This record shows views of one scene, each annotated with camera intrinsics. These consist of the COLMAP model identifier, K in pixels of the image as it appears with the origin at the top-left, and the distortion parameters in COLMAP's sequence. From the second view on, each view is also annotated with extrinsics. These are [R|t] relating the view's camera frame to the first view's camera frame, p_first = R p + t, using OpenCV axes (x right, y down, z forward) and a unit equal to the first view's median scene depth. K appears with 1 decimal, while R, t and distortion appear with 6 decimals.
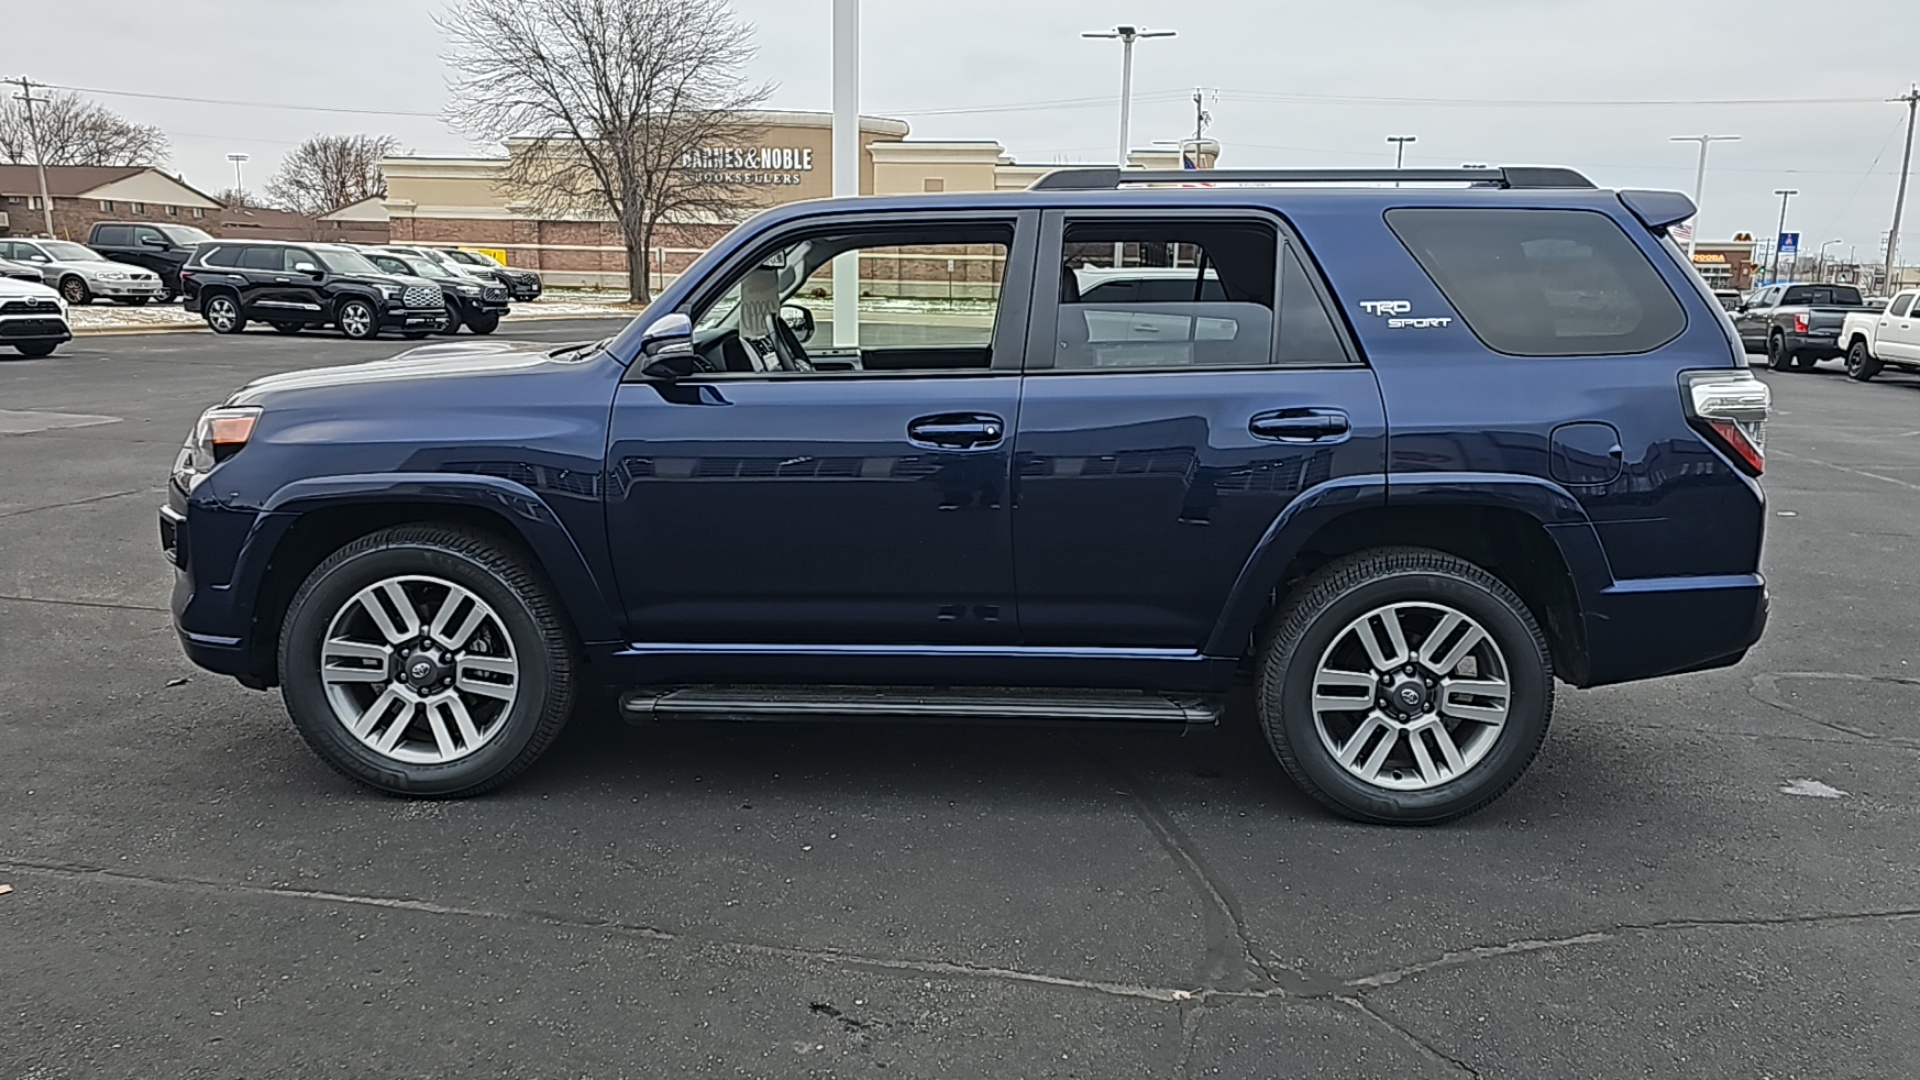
lens RADIAL K [[1350.9, 0, 971.6], [0, 1350.9, 538.2], [0, 0, 1]] dist [0.082832, -0.063354]
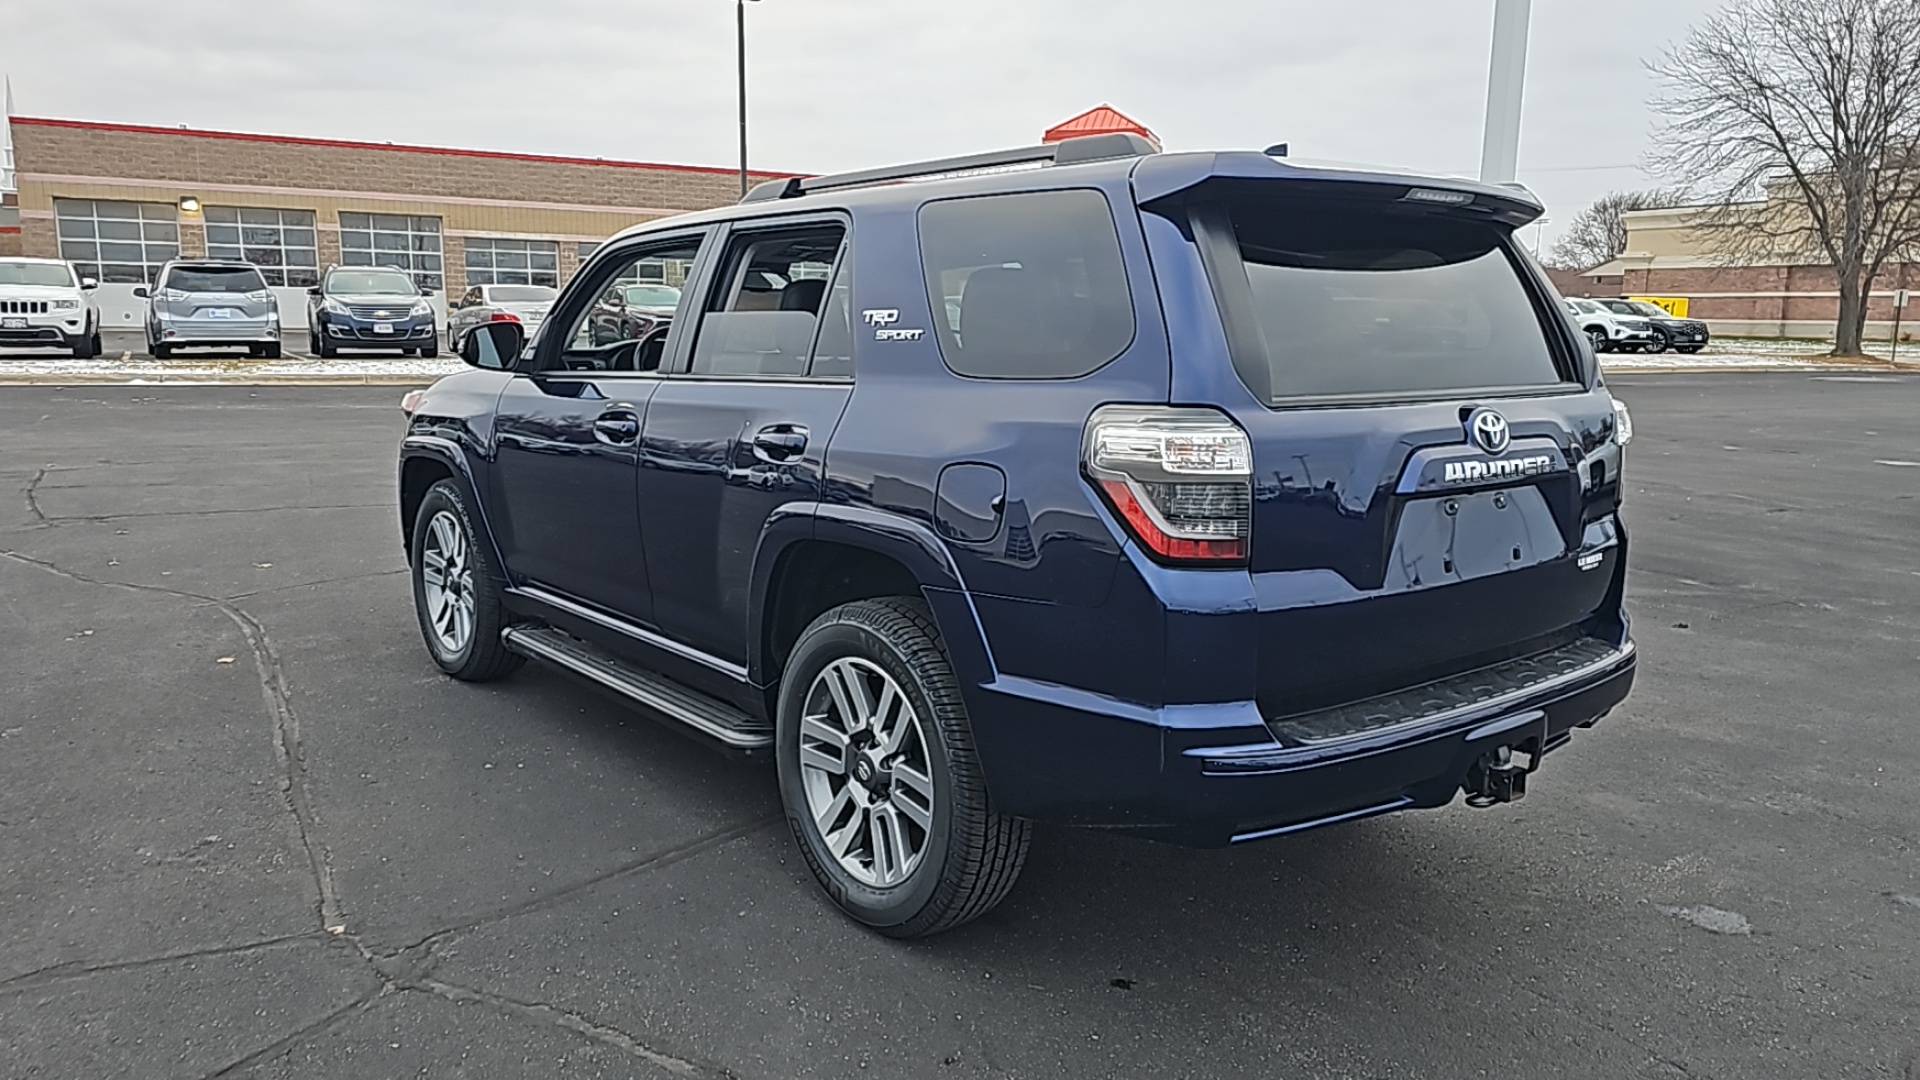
lens RADIAL K [[1350.9, 0, 971.6], [0, 1350.9, 538.2], [0, 0, 1]] dist [0.082832, -0.063354]
pose [[0.659735, 0.117273, -0.742292, 0.845752], [-0.145524, 0.988989, 0.026909, -0.051990], [0.737274, 0.090268, 0.669536, 0.404926]]
